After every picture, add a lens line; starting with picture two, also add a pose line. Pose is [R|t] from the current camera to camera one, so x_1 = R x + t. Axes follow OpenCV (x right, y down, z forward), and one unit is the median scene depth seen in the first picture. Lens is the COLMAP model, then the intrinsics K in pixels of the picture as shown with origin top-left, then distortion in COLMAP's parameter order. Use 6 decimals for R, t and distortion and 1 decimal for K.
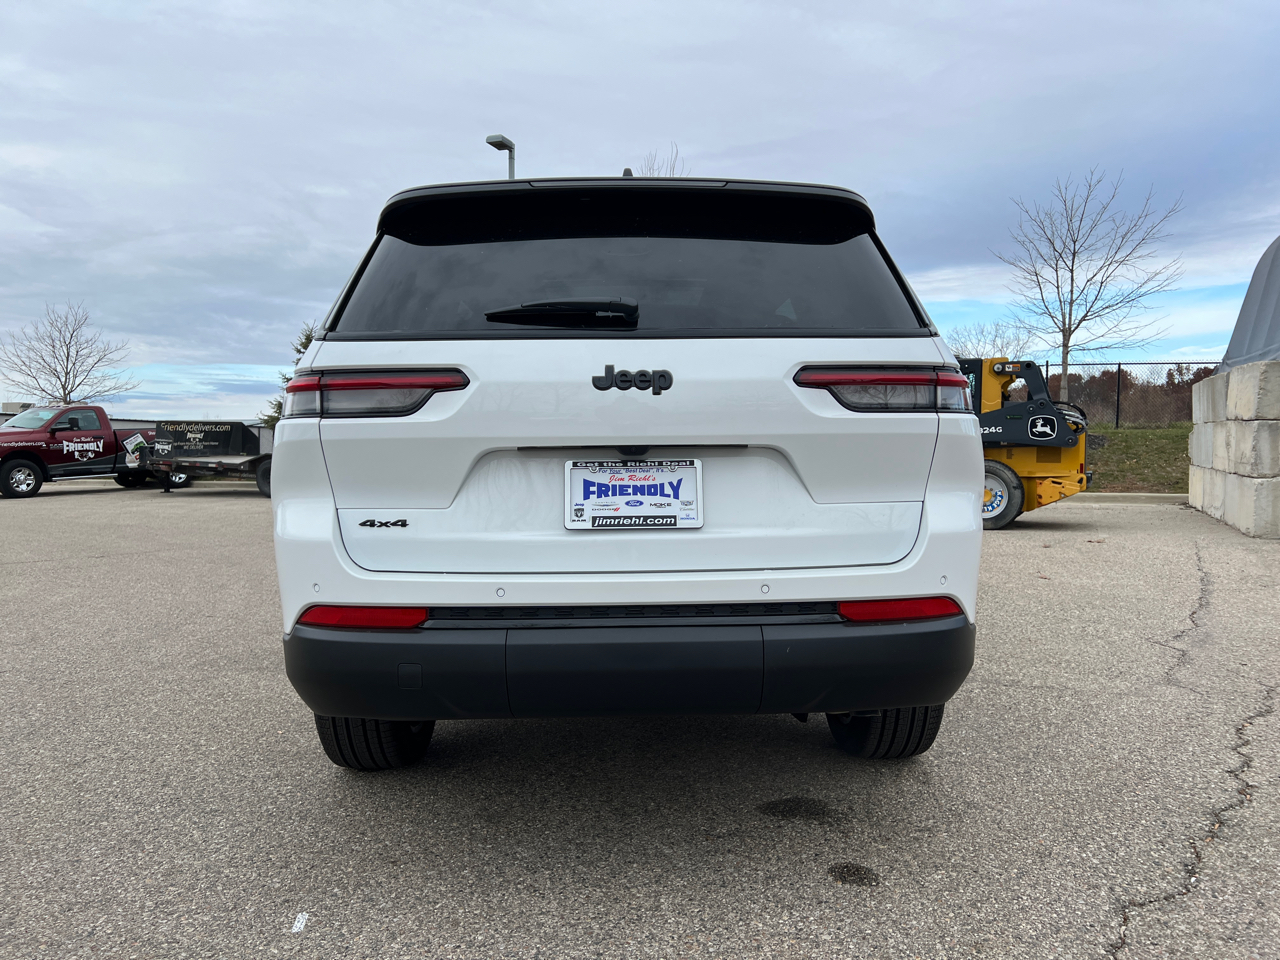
lens RADIAL K [[968.2, 0, 654.7], [0, 968.2, 482.3], [0, 0, 1]] dist [0.053927, -0.049286]
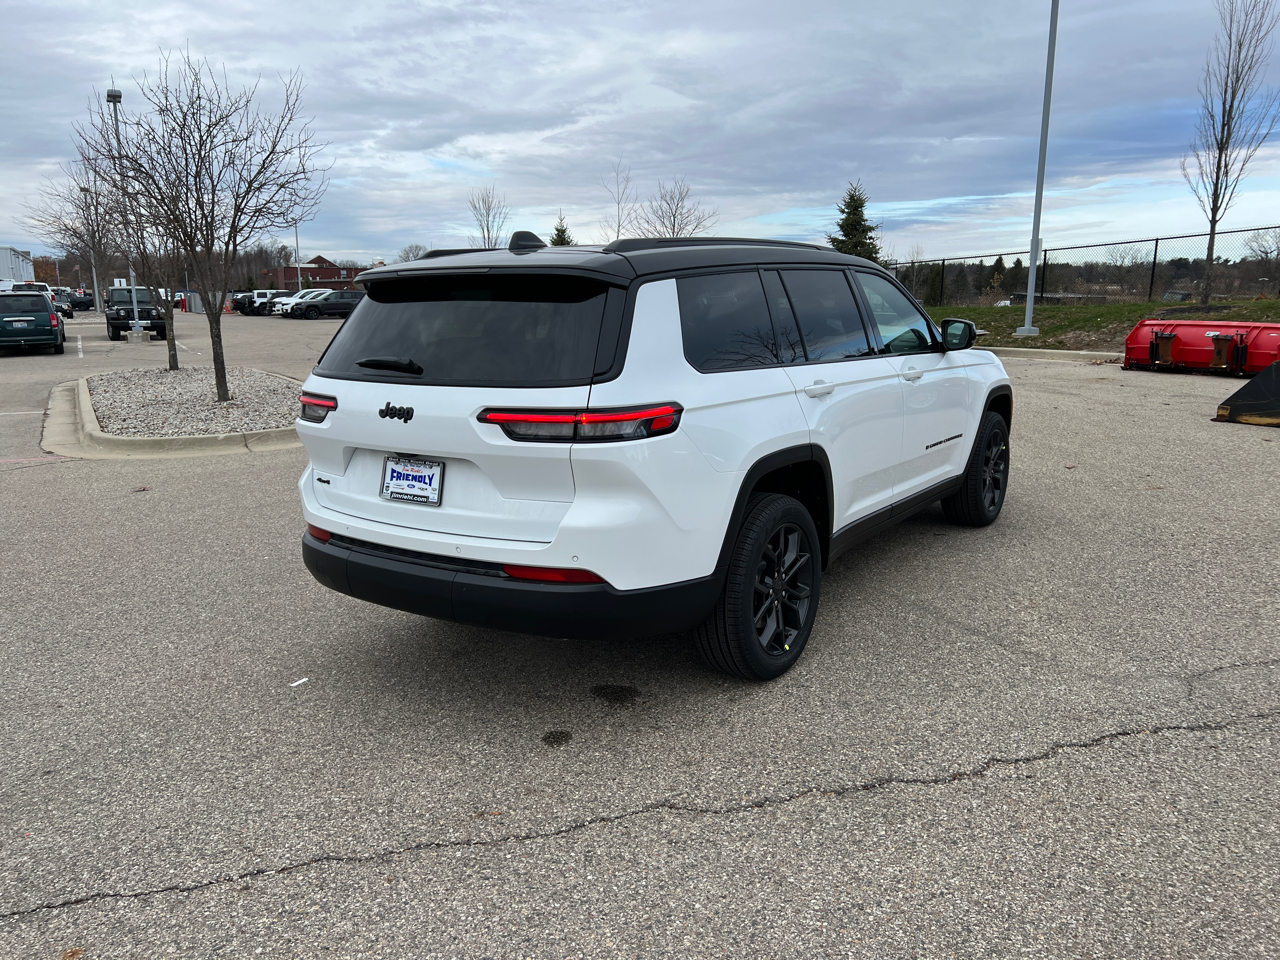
lens RADIAL K [[967.3, 0, 638.3], [0, 967.3, 485.7], [0, 0, 1]] dist [0.070611, -0.073065]
pose [[0.801396, 0.109771, -0.587976, 1.002471], [-0.007671, 0.984821, 0.173403, -0.213183], [0.598085, -0.134454, 0.790073, -0.050028]]
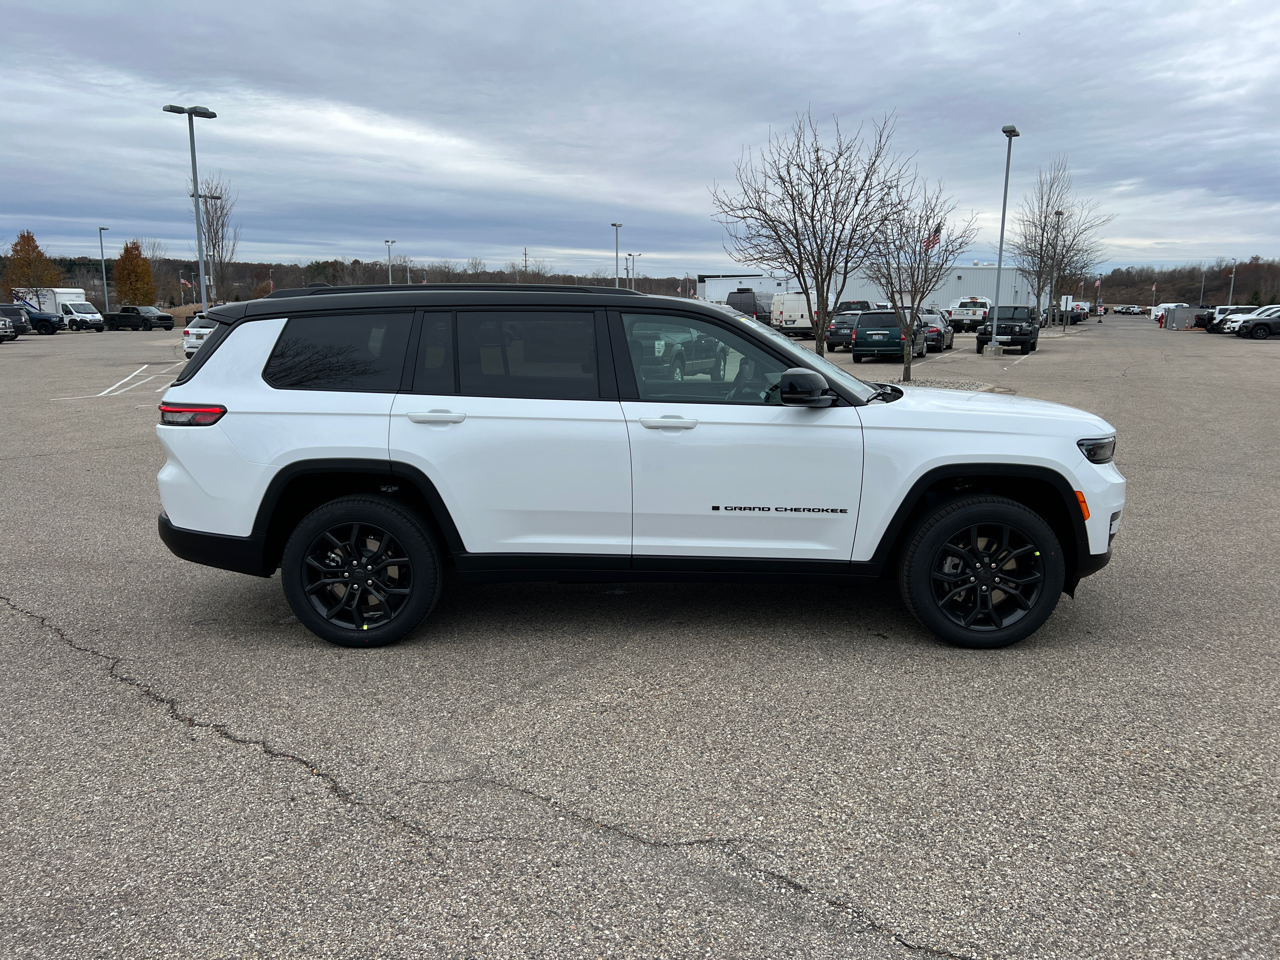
lens RADIAL K [[960.7, 0, 637.3], [0, 960.7, 479.3], [0, 0, 1]] dist [0.062264, -0.080624]
pose [[-0.054339, 0.172339, -0.983538, 2.015698], [-0.028217, 0.984335, 0.174038, -0.300197], [0.998124, 0.037210, -0.048625, 1.833460]]
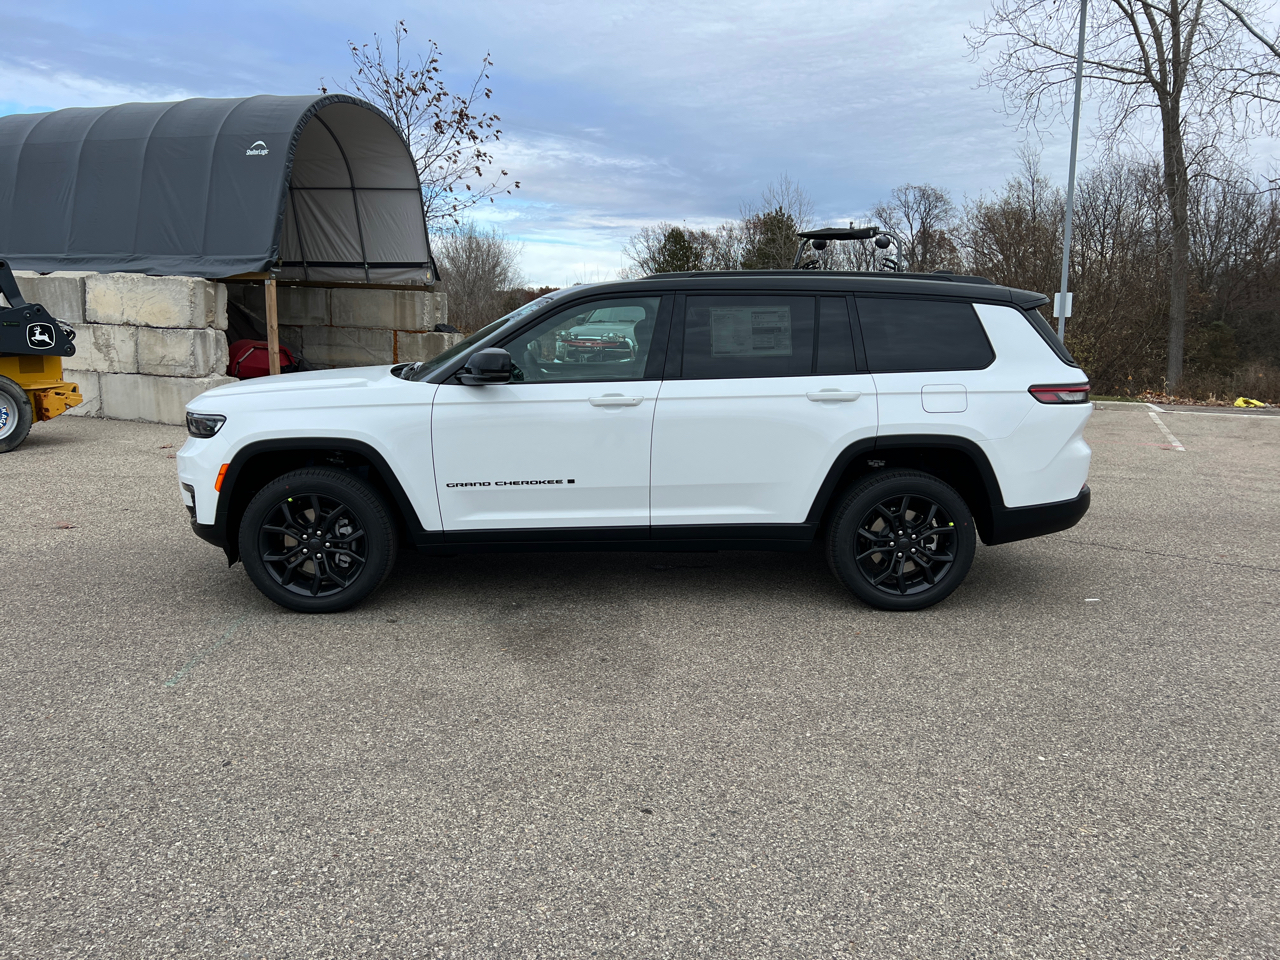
lens RADIAL K [[967.3, 0, 638.3], [0, 967.3, 485.7], [0, 0, 1]] dist [0.070611, -0.073065]
pose [[-0.006638, -0.169219, 0.985556, -2.283158], [0.024488, 0.985255, 0.169332, -0.246107], [-0.999678, 0.025258, -0.002396, 1.779875]]
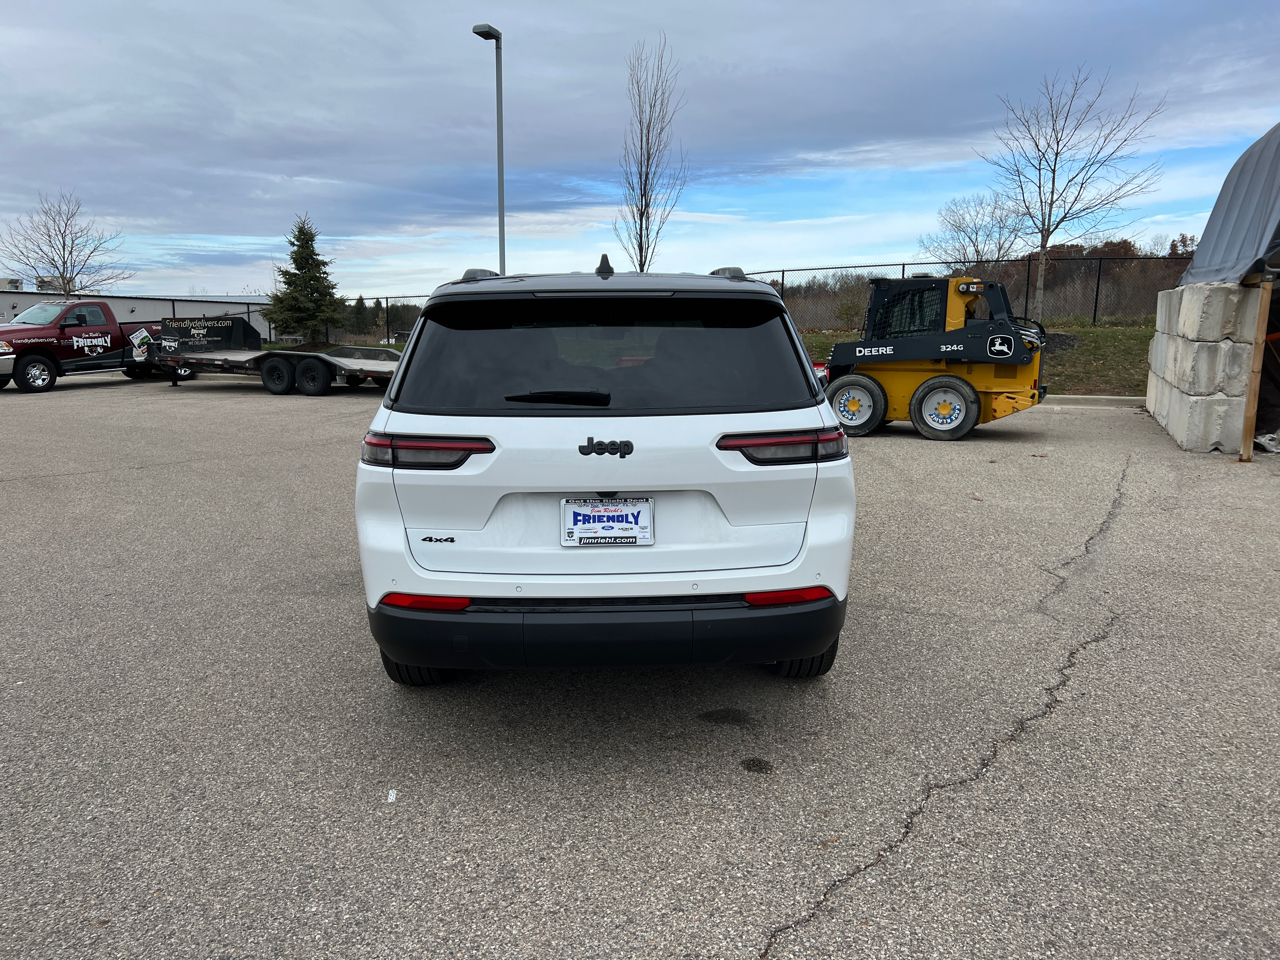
lens RADIAL K [[967.3, 0, 638.3], [0, 967.3, 485.7], [0, 0, 1]] dist [0.070611, -0.073065]
pose [[0.999972, 0.002200, -0.007165, 0.028861], [-0.001224, 0.991050, 0.133486, -0.192291], [0.007395, -0.133473, 0.991025, -0.364095]]
